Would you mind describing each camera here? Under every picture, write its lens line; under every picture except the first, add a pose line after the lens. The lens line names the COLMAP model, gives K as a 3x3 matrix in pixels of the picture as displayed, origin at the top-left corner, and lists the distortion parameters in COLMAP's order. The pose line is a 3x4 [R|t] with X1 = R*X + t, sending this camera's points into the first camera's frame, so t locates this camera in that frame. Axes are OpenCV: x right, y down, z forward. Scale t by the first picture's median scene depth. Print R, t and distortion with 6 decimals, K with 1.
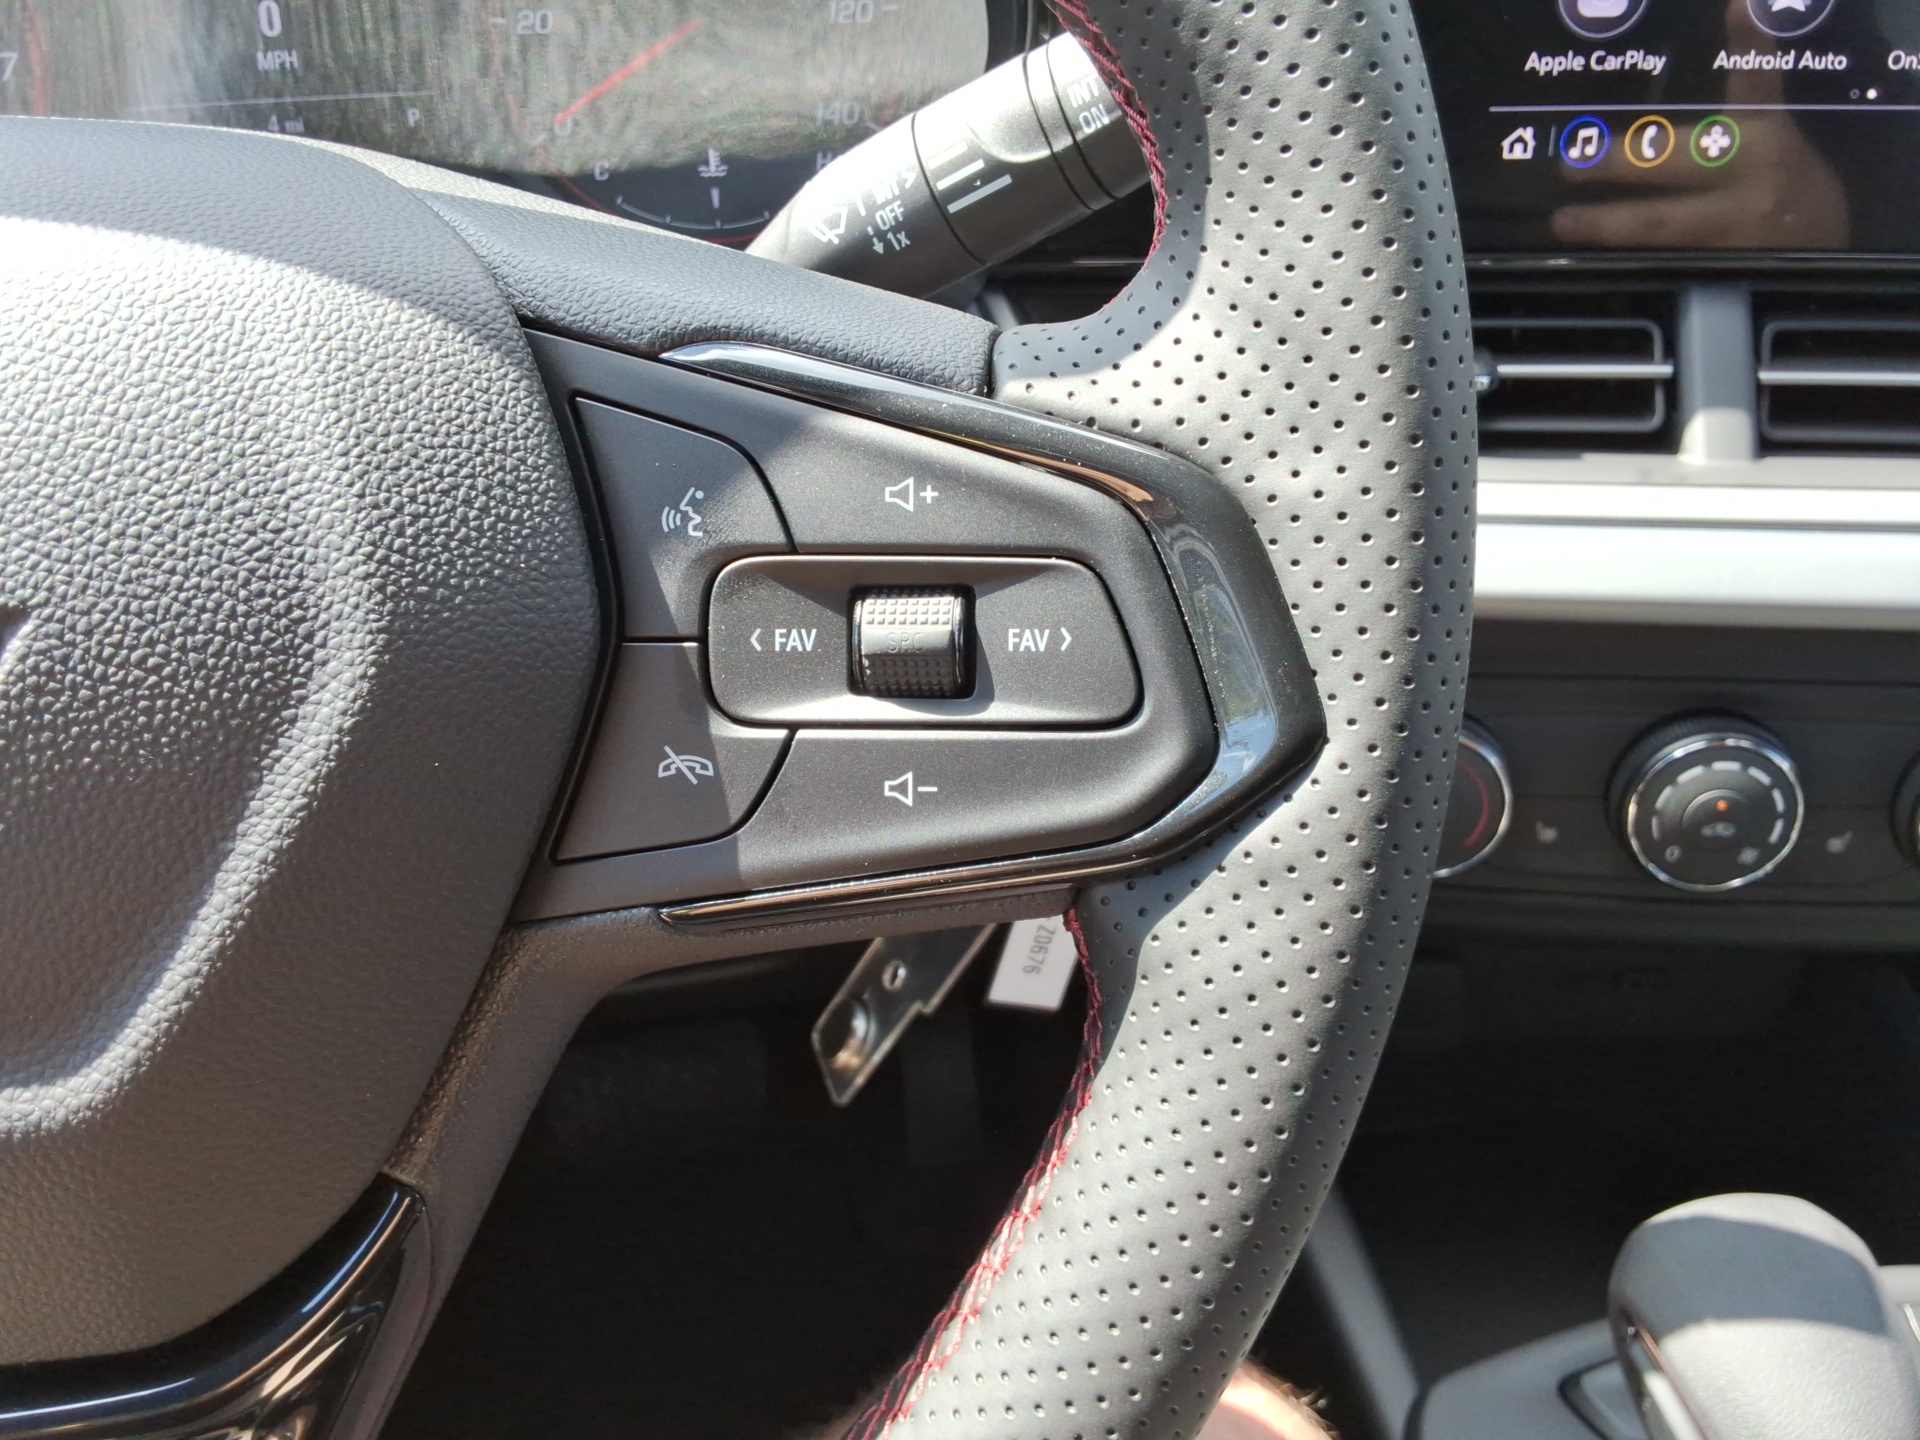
lens RADIAL K [[1562.4, 0, 980.1], [0, 1562.4, 705.4], [0, 0, 1]] dist [0.124635, -0.216222]
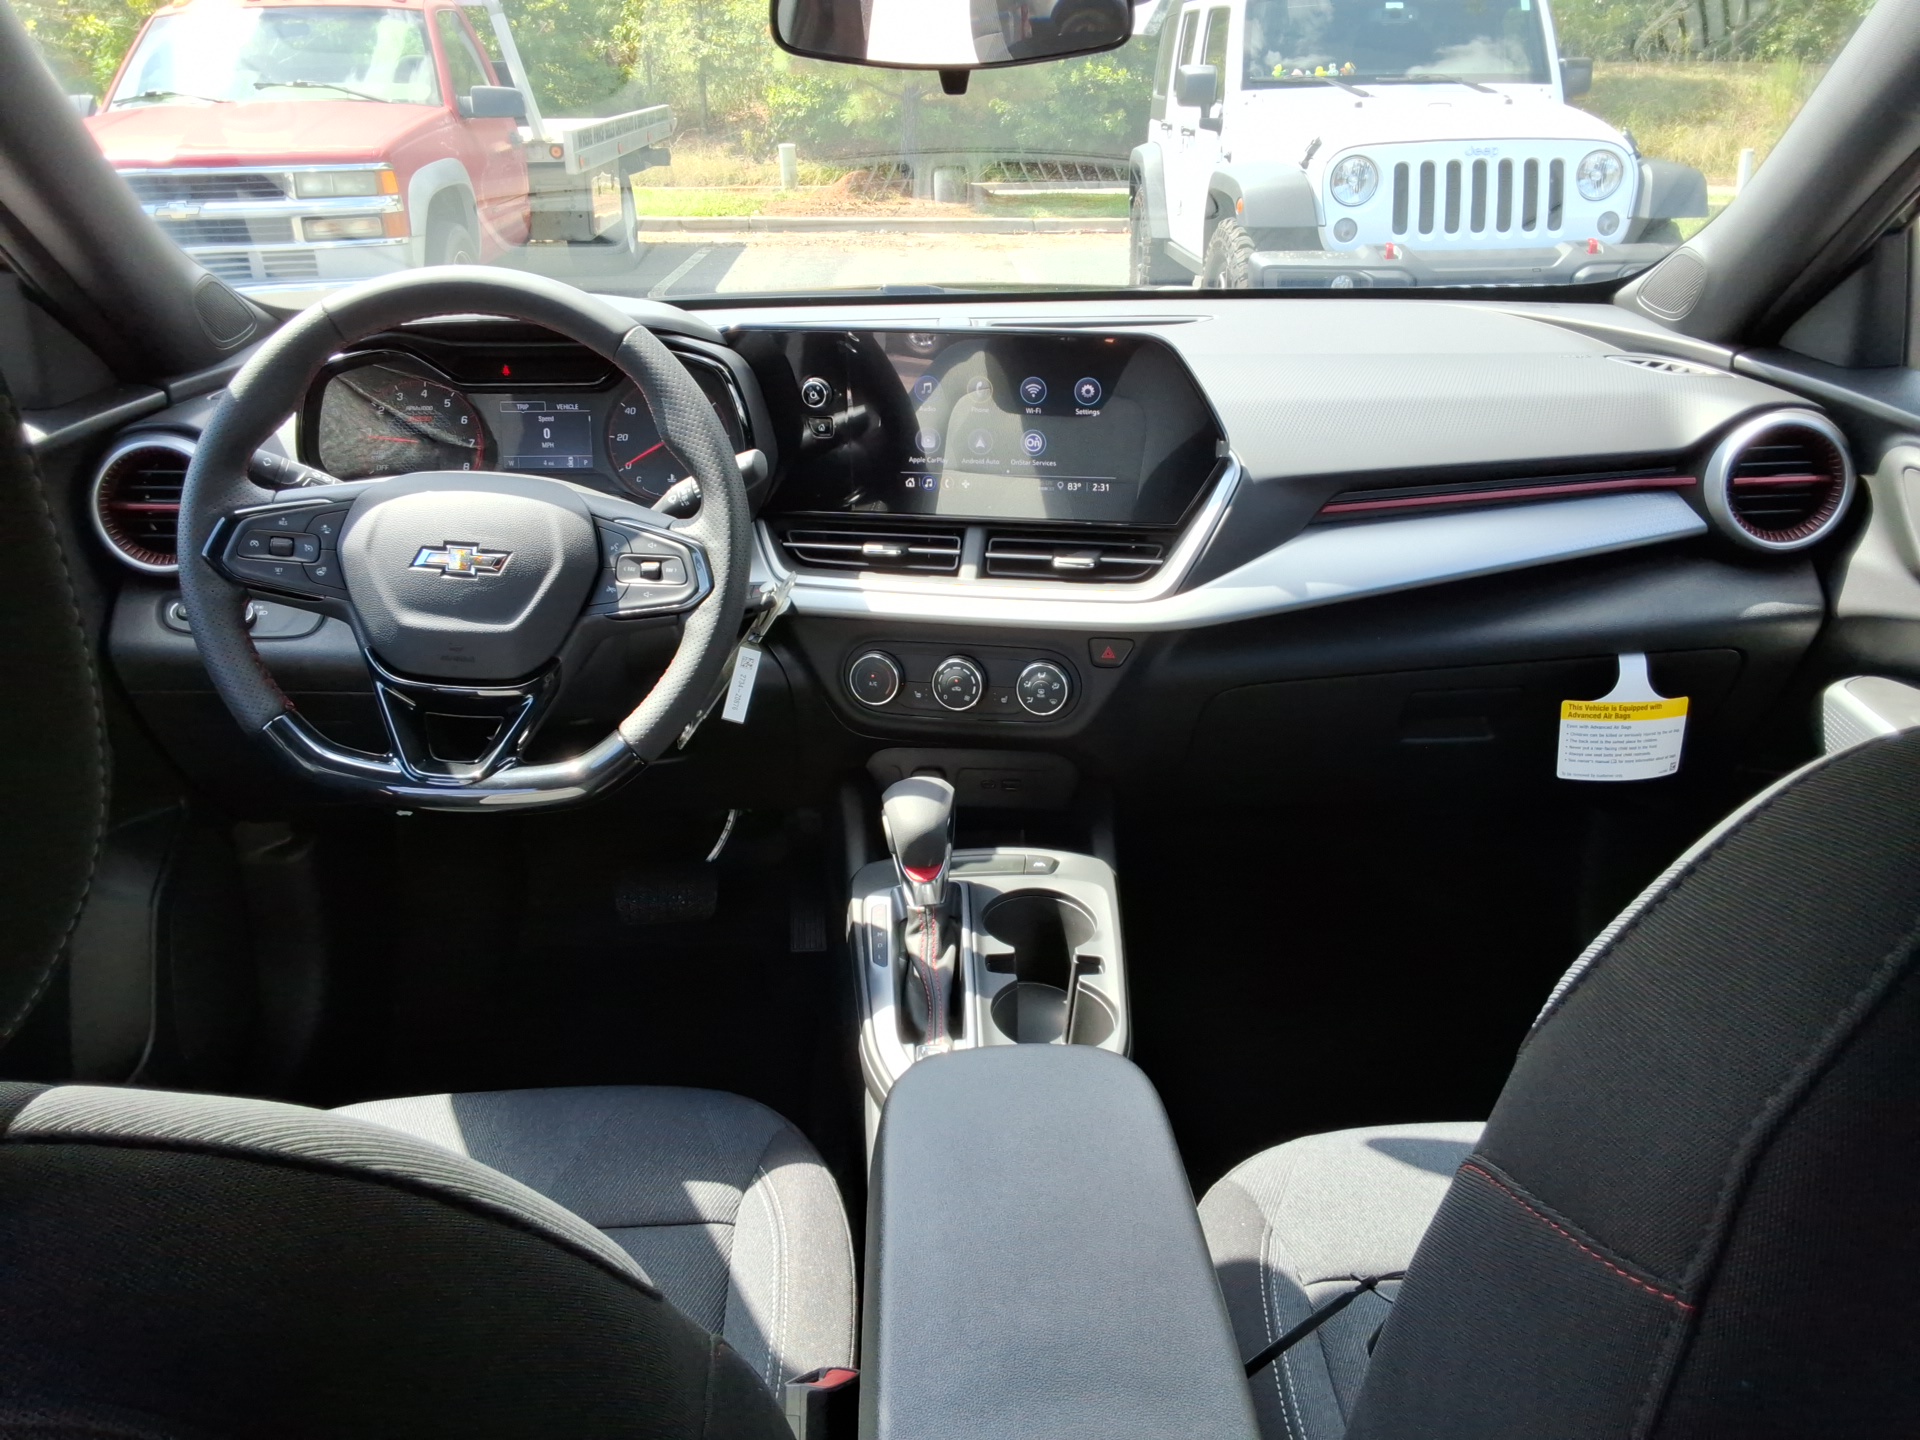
lens RADIAL K [[1551.4, 0, 983.5], [0, 1551.4, 708.6], [0, 0, 1]] dist [0.131749, -0.219243]
pose [[0.994381, 0.048798, -0.093943, 1.191579], [-0.062179, 0.987441, -0.145235, 0.837518], [0.085676, 0.150260, 0.984927, -3.078932]]
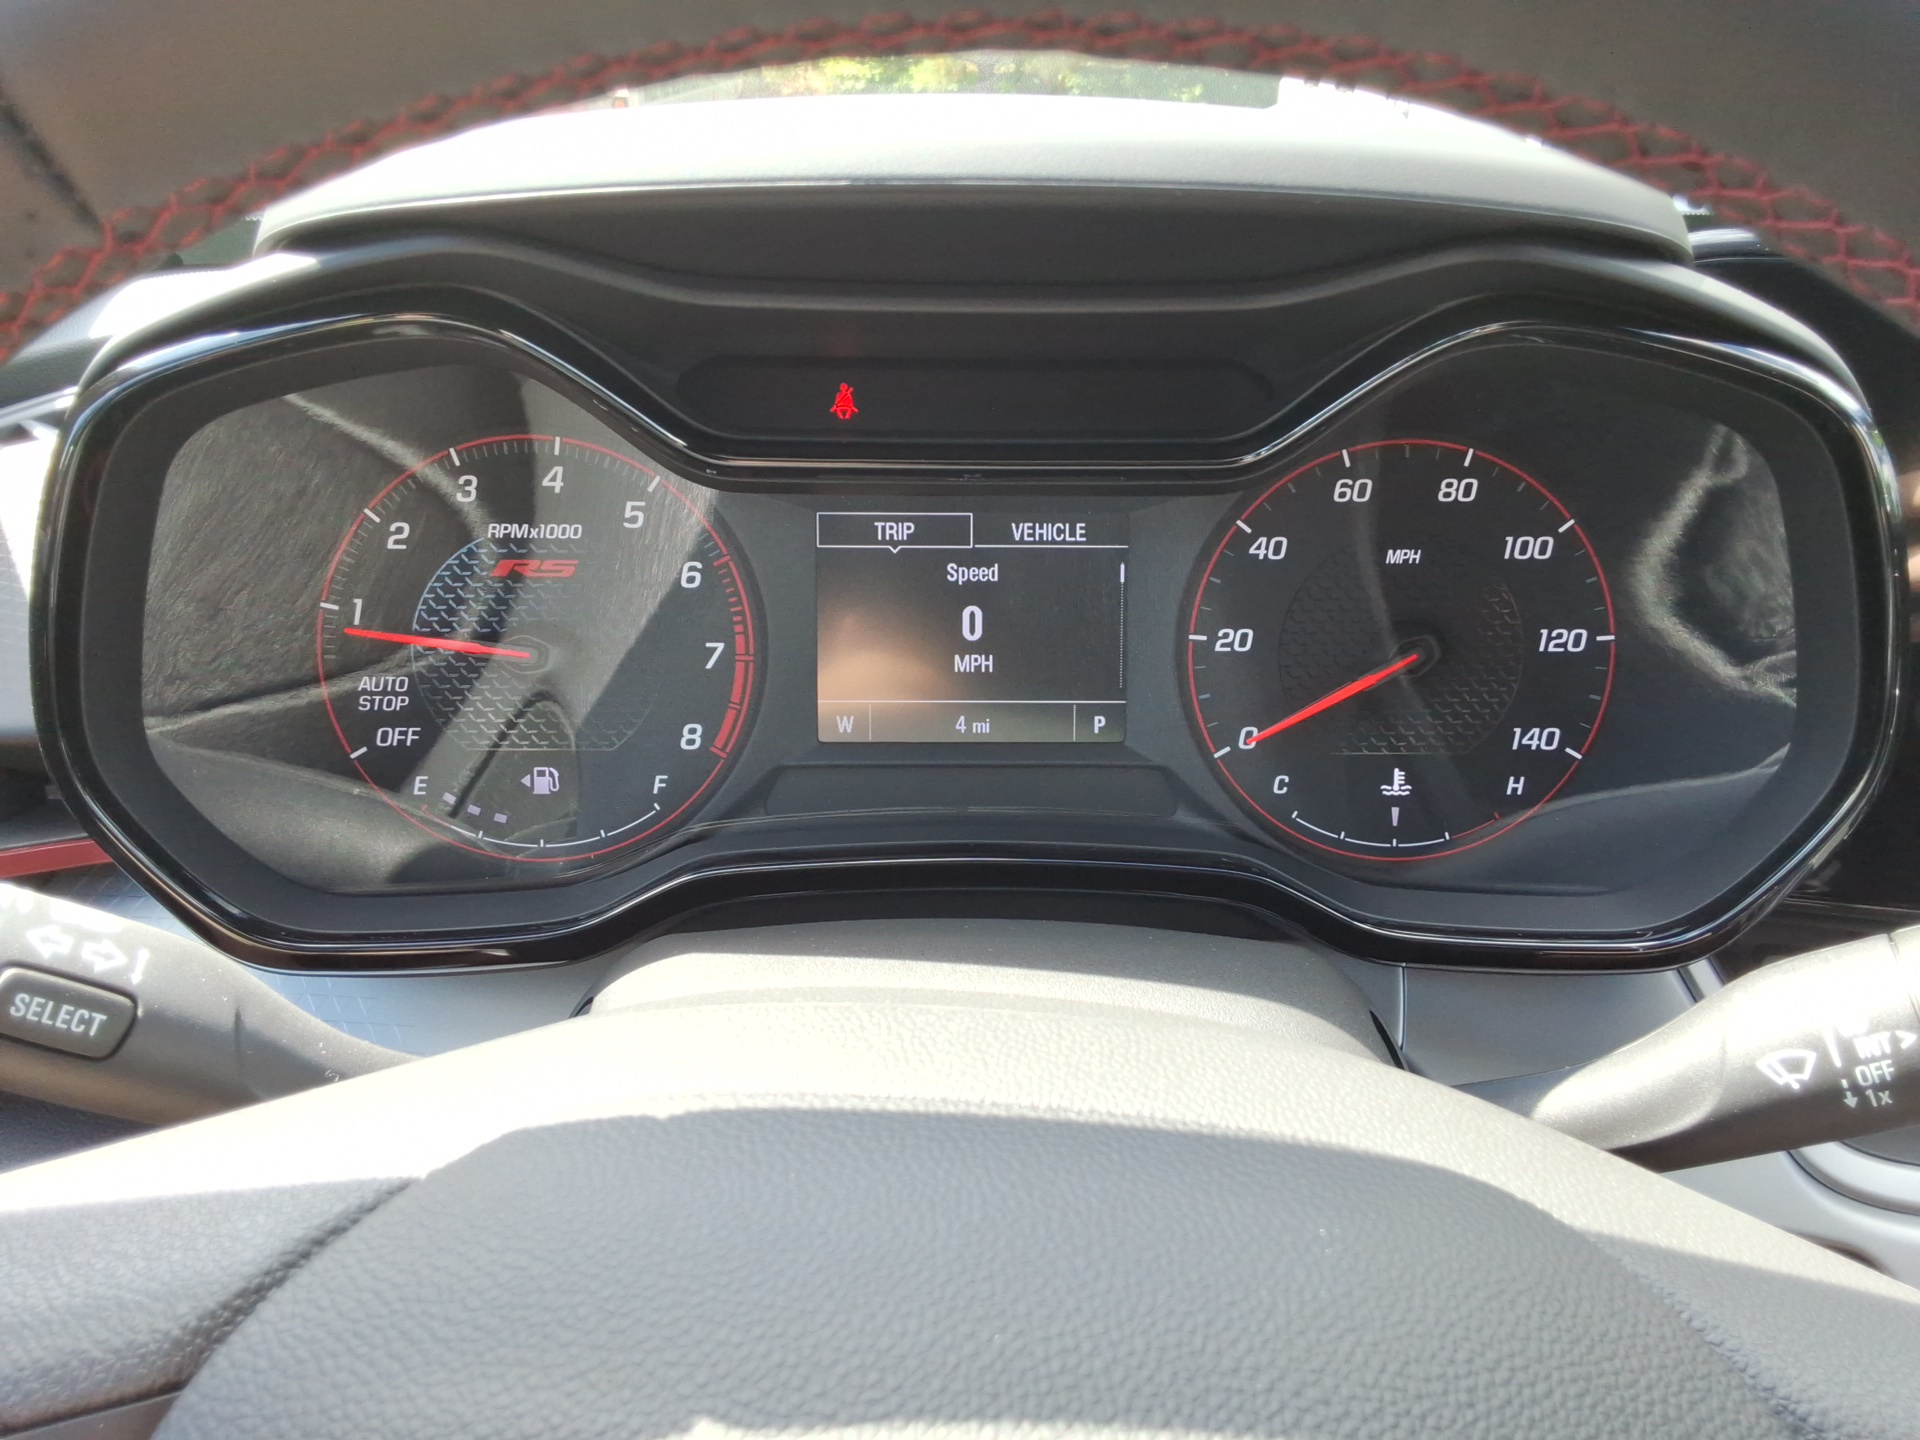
lens RADIAL K [[1562.4, 0, 980.1], [0, 1562.4, 705.4], [0, 0, 1]] dist [0.124635, -0.216222]
pose [[0.990678, 0.072309, -0.115452, -0.451628], [-0.088497, 0.985918, -0.141893, -0.339832], [0.103566, 0.150788, 0.983126, 0.069039]]
